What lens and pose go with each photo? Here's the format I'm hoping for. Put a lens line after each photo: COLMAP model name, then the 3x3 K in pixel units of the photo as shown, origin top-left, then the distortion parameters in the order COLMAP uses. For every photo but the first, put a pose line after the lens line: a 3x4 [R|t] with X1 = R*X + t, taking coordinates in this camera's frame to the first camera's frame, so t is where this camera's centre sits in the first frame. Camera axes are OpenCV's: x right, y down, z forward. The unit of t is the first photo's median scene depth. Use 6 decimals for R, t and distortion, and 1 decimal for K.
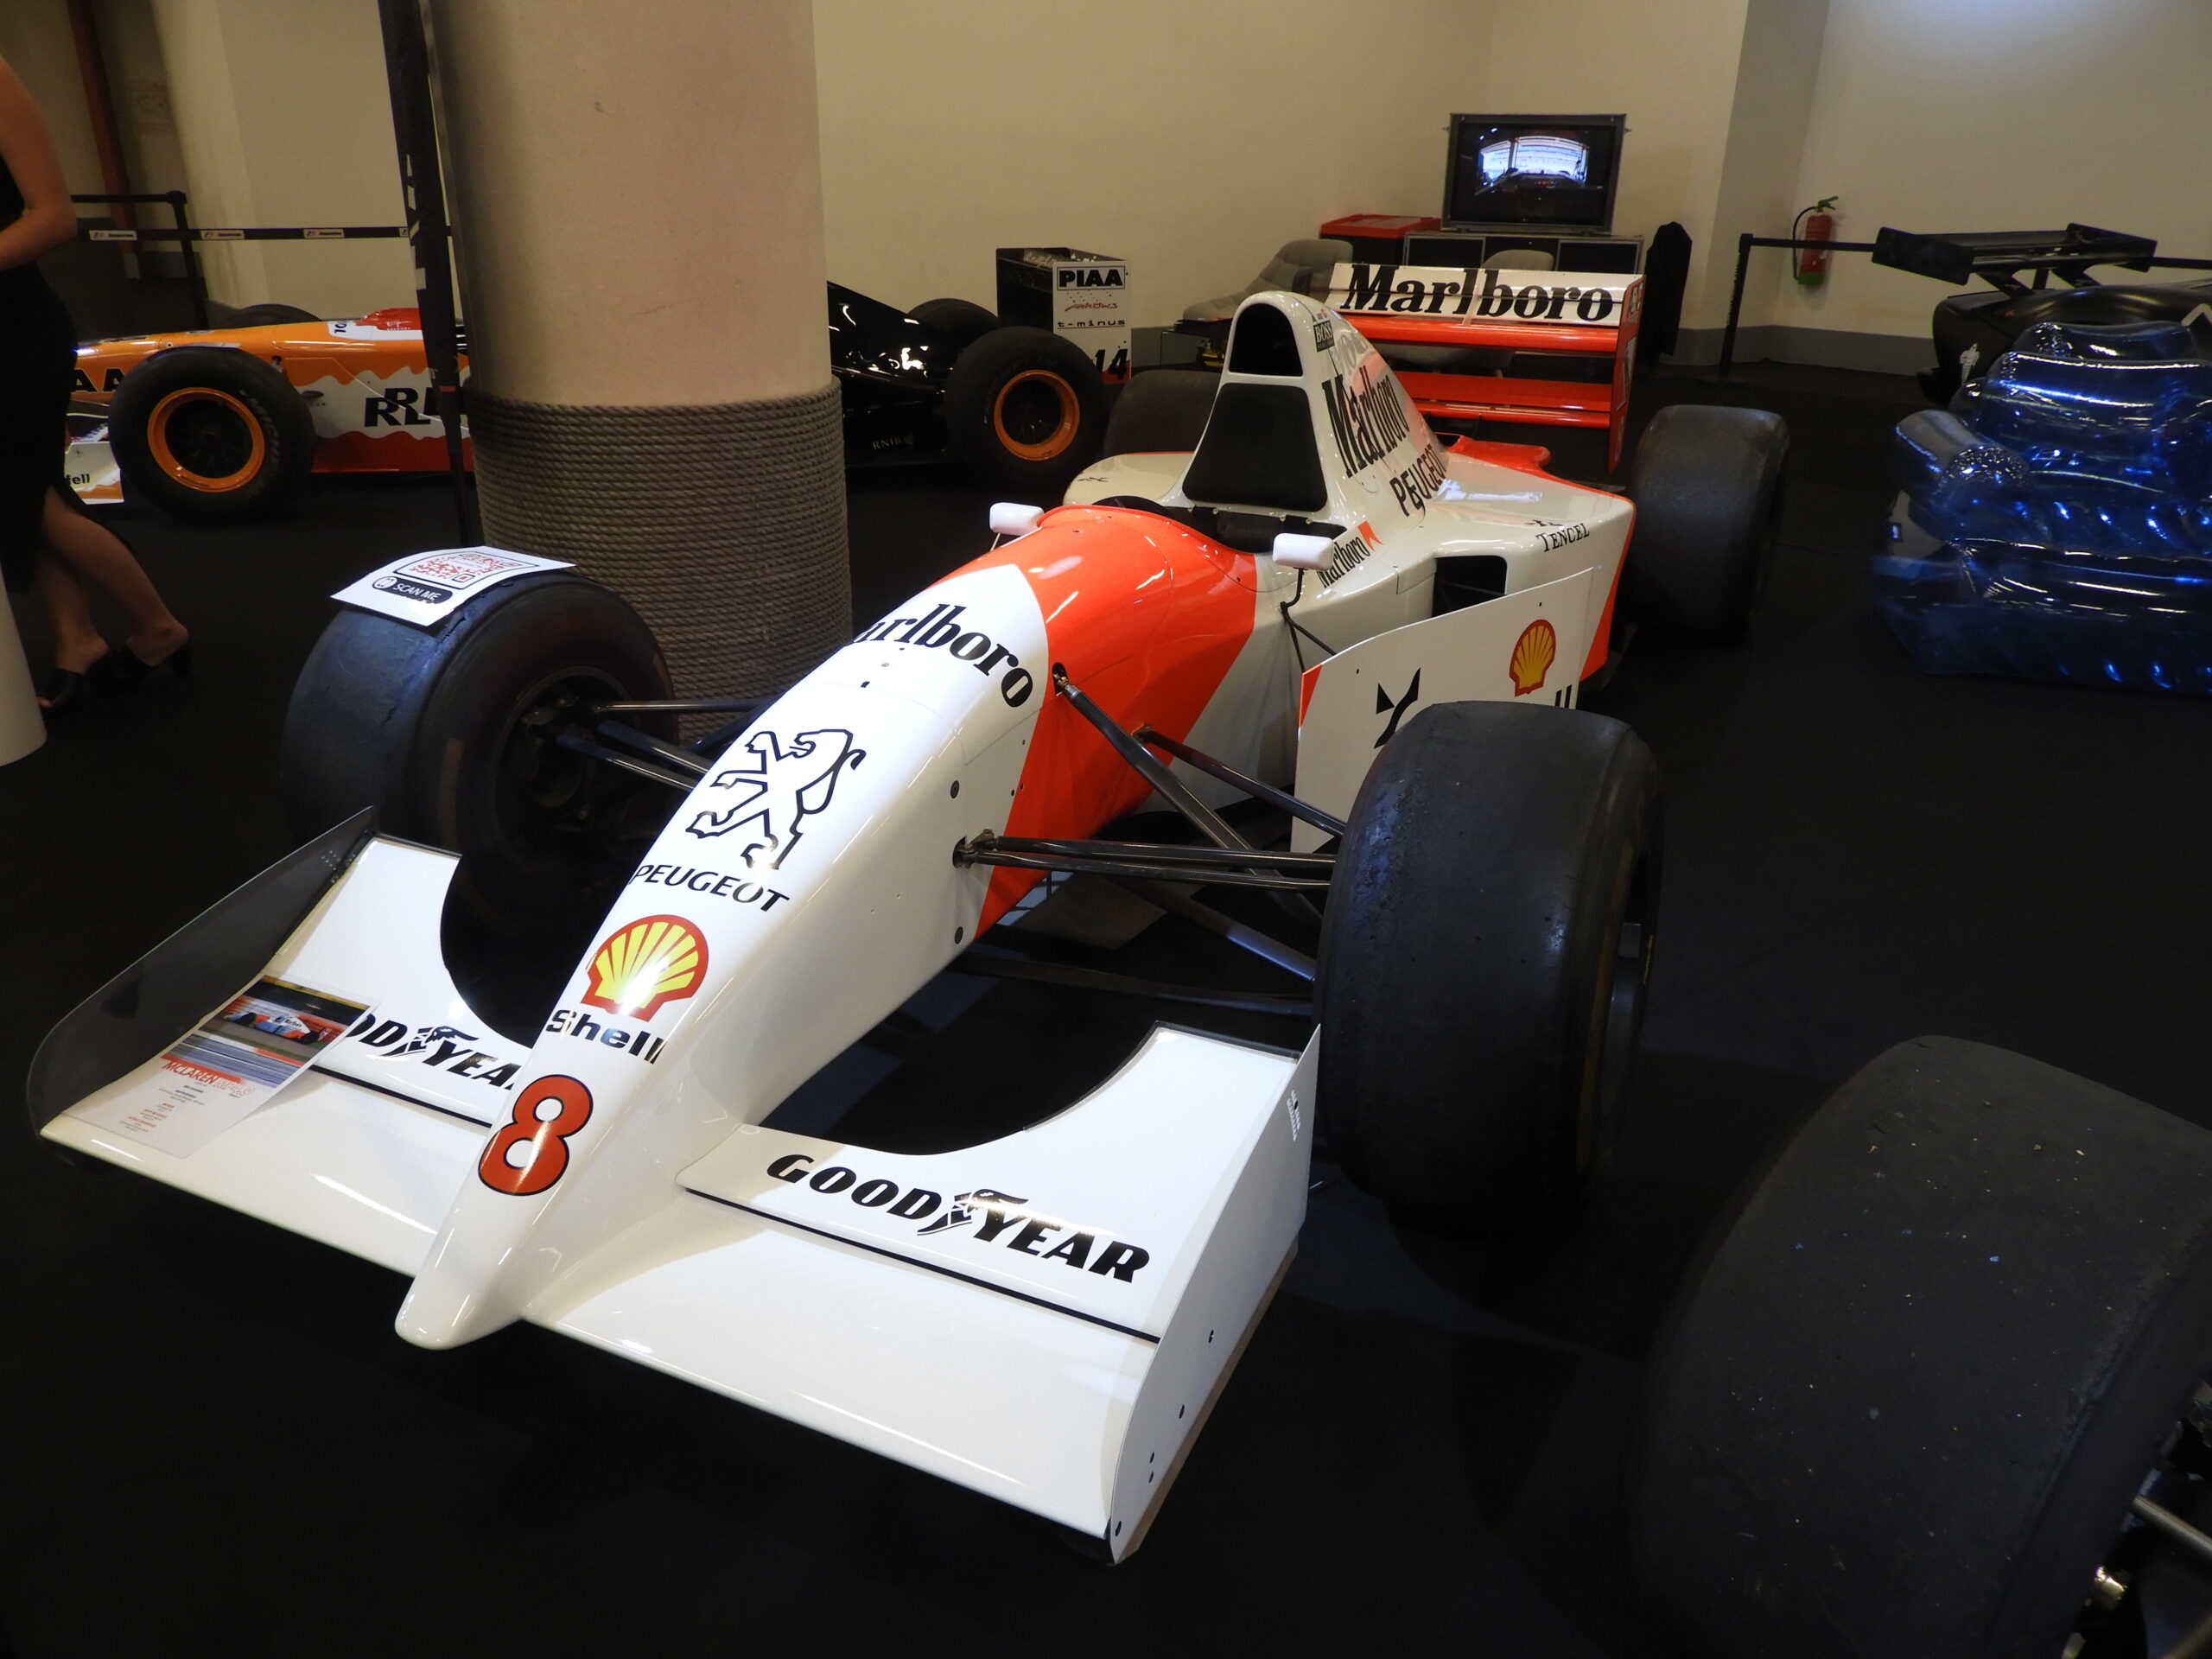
lens RADIAL K [[1572.6, 0, 1106.0], [0, 1572.6, 829.5], [0, 0, 1]] dist [0.003981, 0.006653]
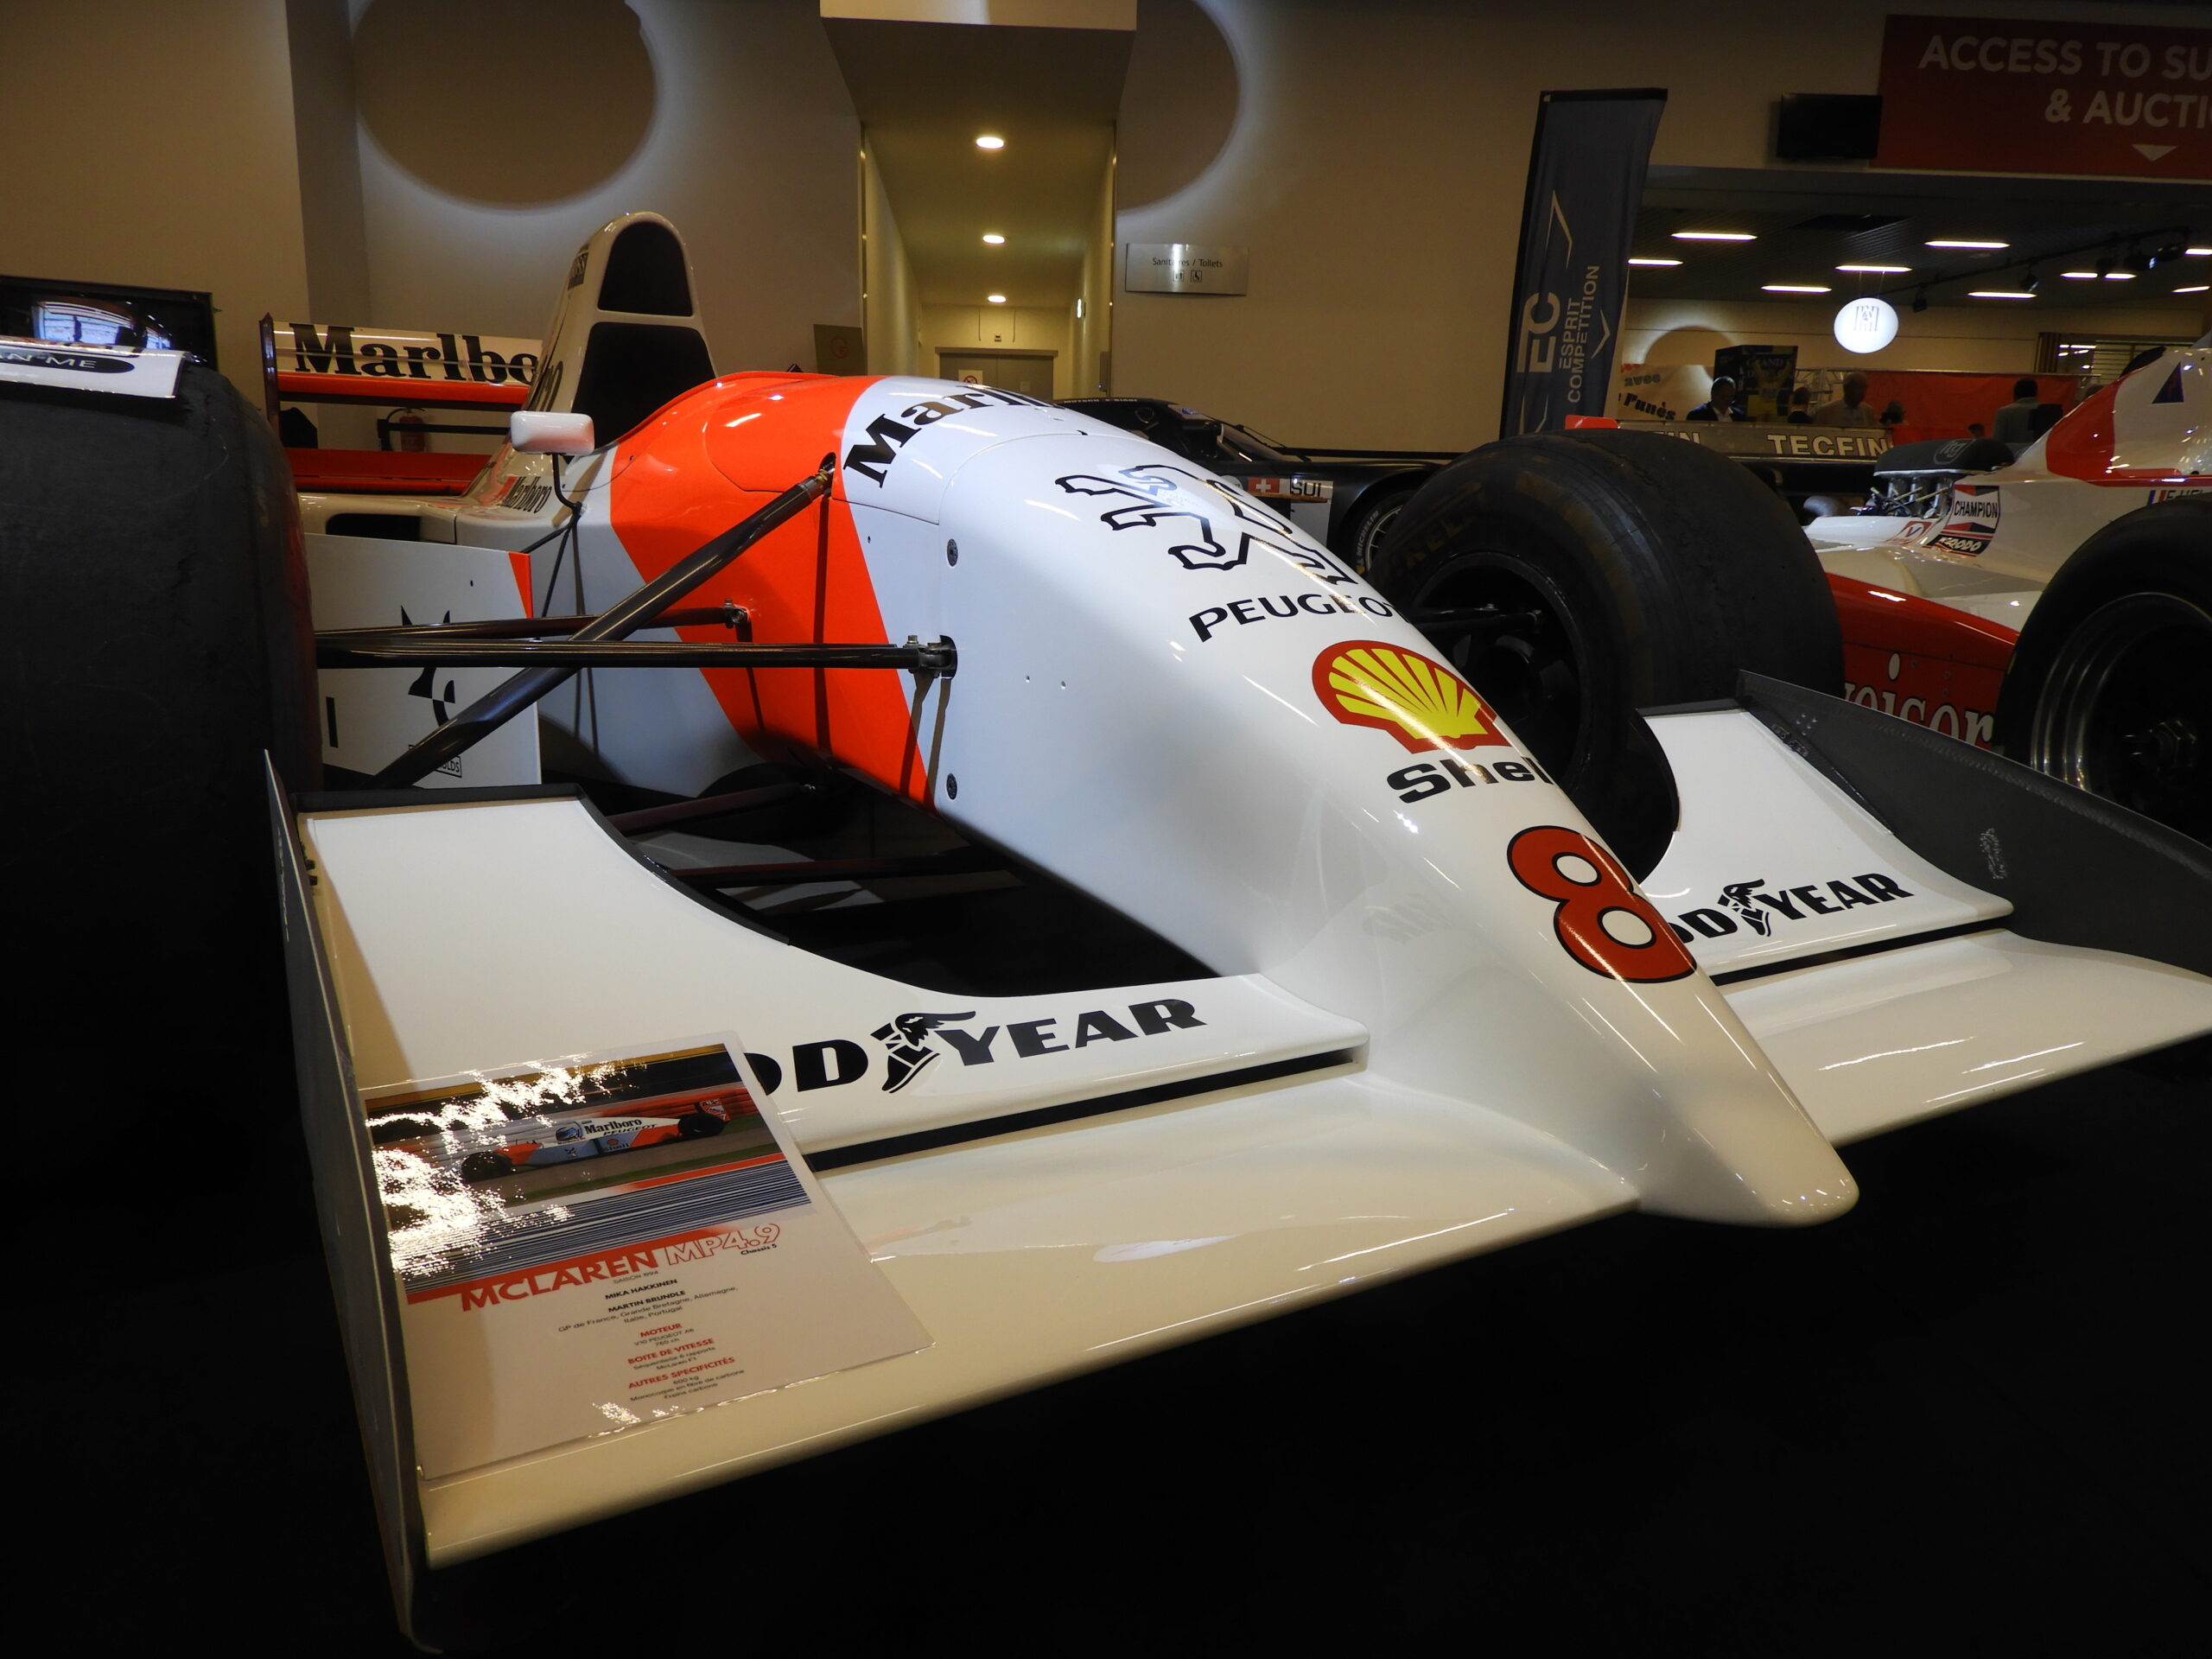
lens RADIAL K [[1572.6, 0, 1106.0], [0, 1572.6, 829.5], [0, 0, 1]] dist [0.003981, 0.006653]
pose [[0.568933, -0.171421, 0.804320, -0.599618], [0.310109, 0.950553, -0.016768, 0.074820], [-0.761674, 0.258966, 0.593960, 0.493090]]
